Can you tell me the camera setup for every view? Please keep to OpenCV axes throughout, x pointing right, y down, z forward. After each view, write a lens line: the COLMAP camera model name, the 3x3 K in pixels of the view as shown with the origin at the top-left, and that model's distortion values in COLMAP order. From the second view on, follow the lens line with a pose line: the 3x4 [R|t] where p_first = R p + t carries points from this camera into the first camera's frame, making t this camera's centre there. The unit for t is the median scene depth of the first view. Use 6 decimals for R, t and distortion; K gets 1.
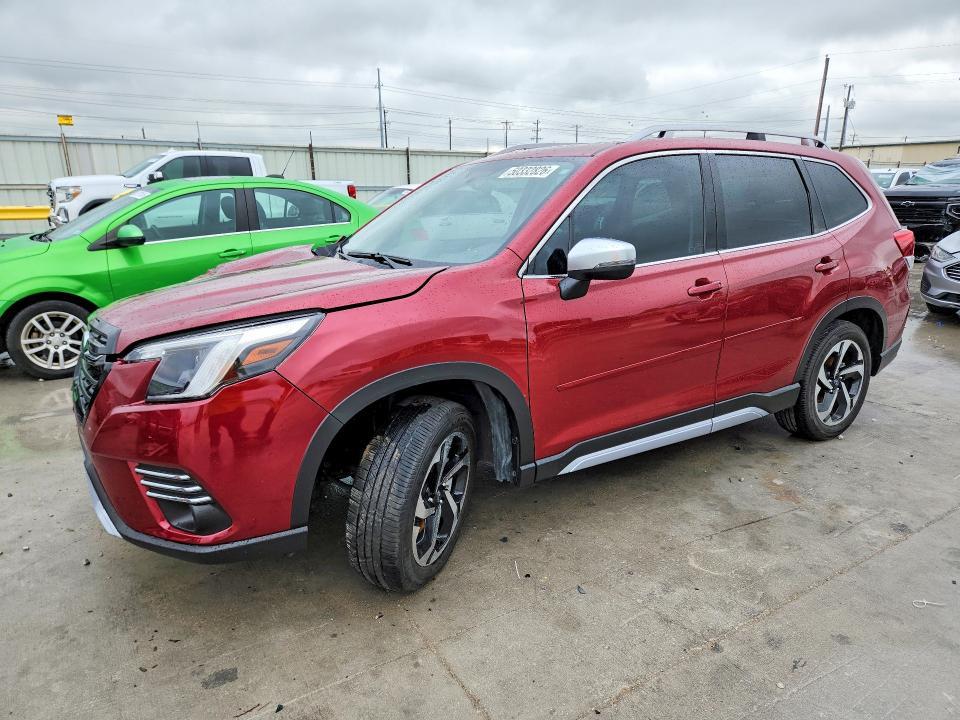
lens RADIAL K [[673.3, 0, 474.6], [0, 673.3, 363.2], [0, 0, 1]] dist [0.026763, -0.024189]
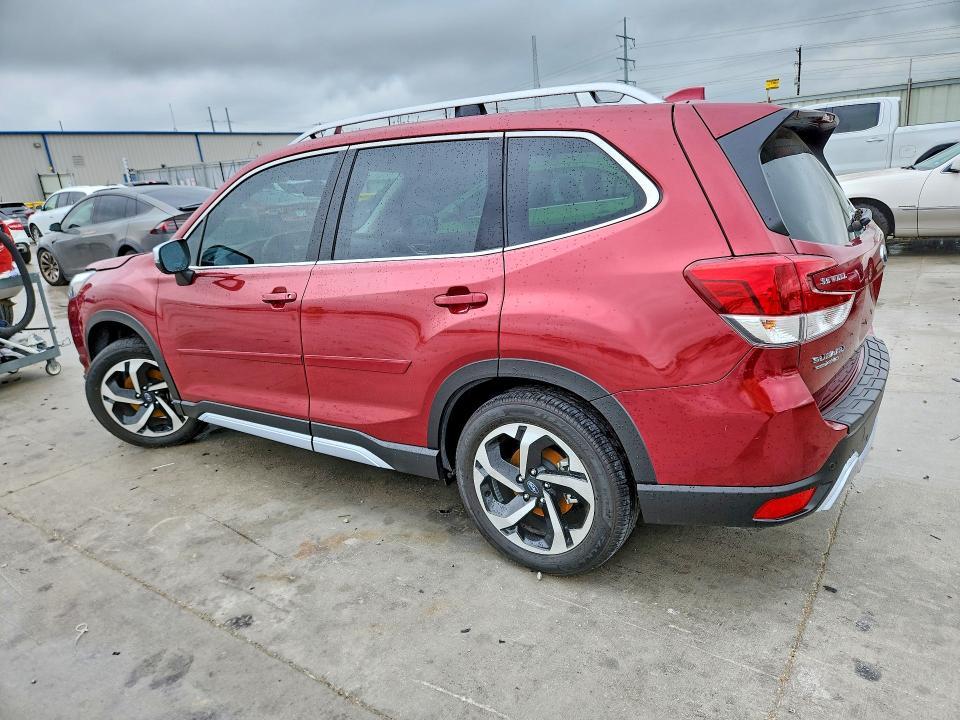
lens RADIAL K [[673.3, 0, 473.3], [0, 673.3, 353.6], [0, 0, 1]] dist [0.026763, -0.024189]
pose [[0.360848, 0.221180, -0.906018, 1.361583], [-0.159903, 0.971758, 0.173543, -0.248860], [0.918814, 0.082252, 0.386024, 0.896328]]
